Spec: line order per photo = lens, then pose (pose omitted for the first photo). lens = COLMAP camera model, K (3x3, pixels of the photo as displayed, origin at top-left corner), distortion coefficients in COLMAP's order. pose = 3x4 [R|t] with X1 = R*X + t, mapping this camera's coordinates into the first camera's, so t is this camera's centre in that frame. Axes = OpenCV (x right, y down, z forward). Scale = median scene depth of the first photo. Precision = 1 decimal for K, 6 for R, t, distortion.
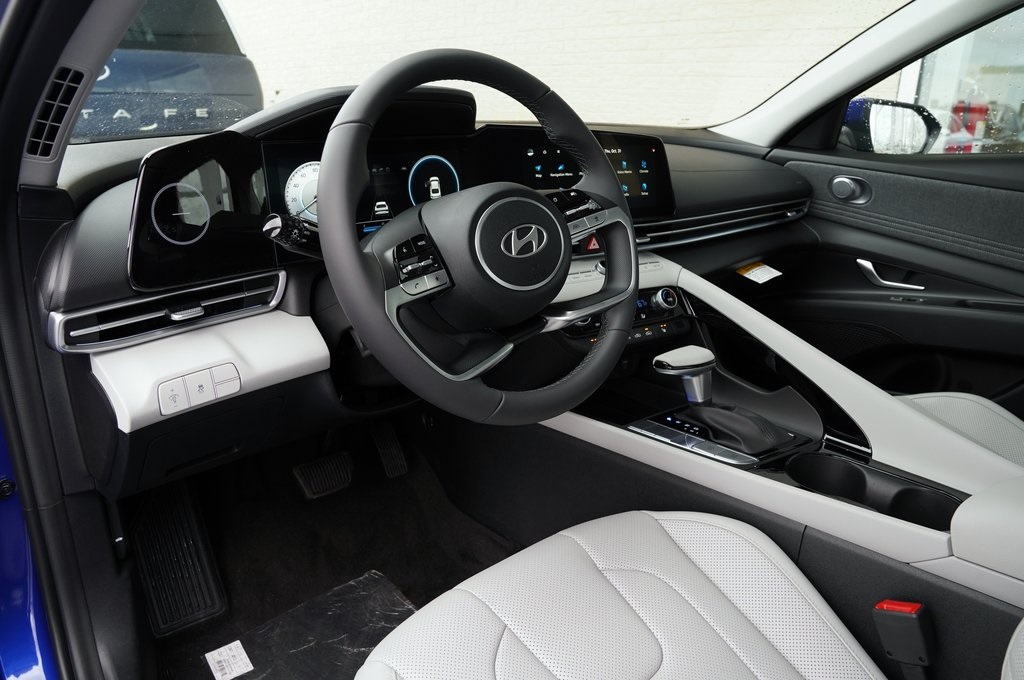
lens RADIAL K [[705.6, 0, 511.4], [0, 705.6, 341.2], [0, 0, 1]] dist [-0.117875, 0.066289]
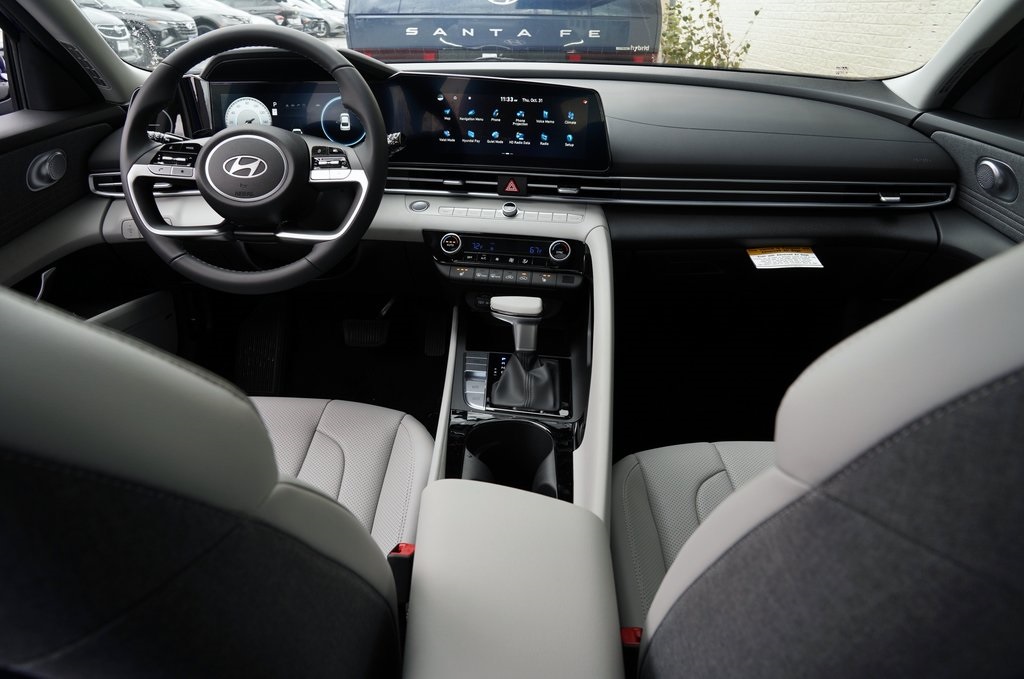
lens RADIAL K [[708.9, 0, 506.6], [0, 708.9, 334.9], [0, 0, 1]] dist [-0.122127, 0.087291]
pose [[0.727991, 0.279649, -0.625960, 0.863881], [-0.215285, 0.960091, 0.178545, -0.113536], [0.650908, 0.004781, 0.759142, 0.181488]]
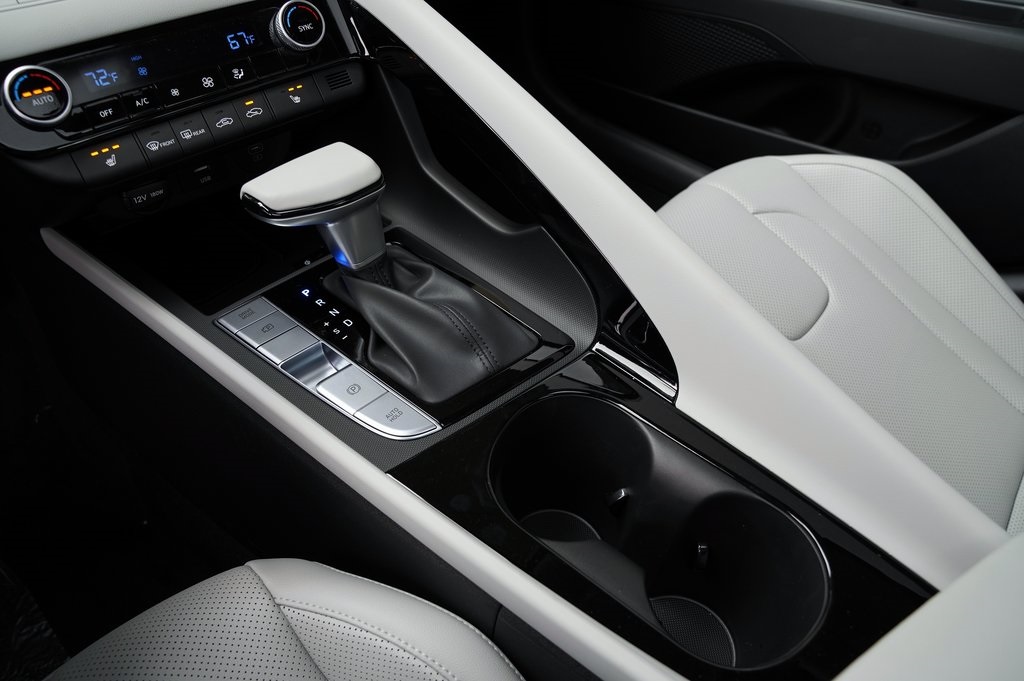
lens RADIAL K [[705.6, 0, 519.2], [0, 705.6, 347.6], [0, 0, 1]] dist [-0.117875, 0.066289]
pose [[0.986914, -0.072803, 0.143878, 0.291545], [-0.007734, 0.869874, 0.493213, -0.101463], [-0.161063, -0.487871, 0.857928, 0.508330]]
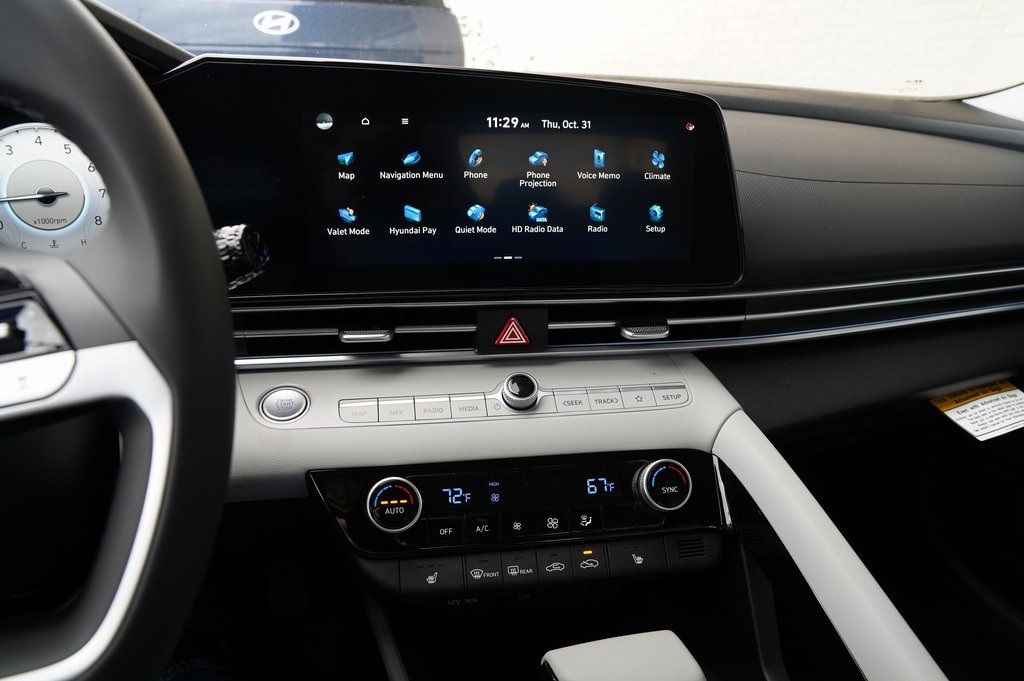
lens RADIAL K [[705.6, 0, 507.8], [0, 705.6, 338.6], [0, 0, 1]] dist [-0.117875, 0.066289]
pose [[0.915967, 0.149578, -0.372331, 0.286356], [-0.138424, 0.988750, 0.056680, -0.162892], [0.376621, -0.000378, 0.926367, 0.594151]]
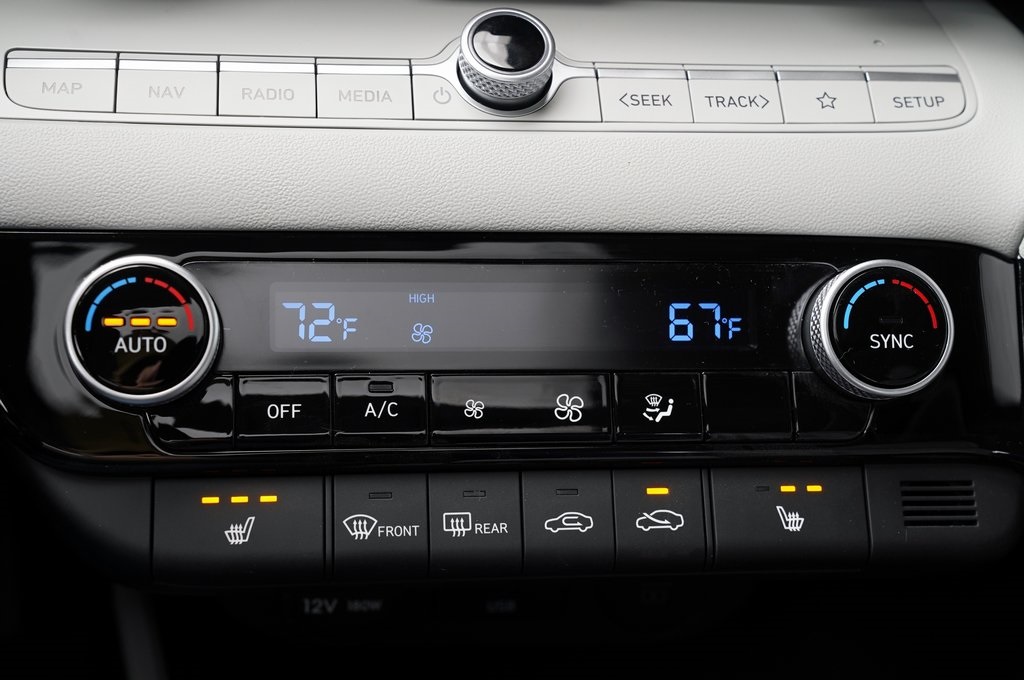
lens RADIAL K [[1472.6, 0, 508.2], [0, 1472.6, 339.7], [0, 0, 1]] dist [0.134372, 0.000000]
pose [[0.895250, 0.255125, -0.365294, 0.277261], [-0.187386, 0.959398, 0.210814, -0.116088], [0.404246, -0.120280, 0.906707, 0.685850]]
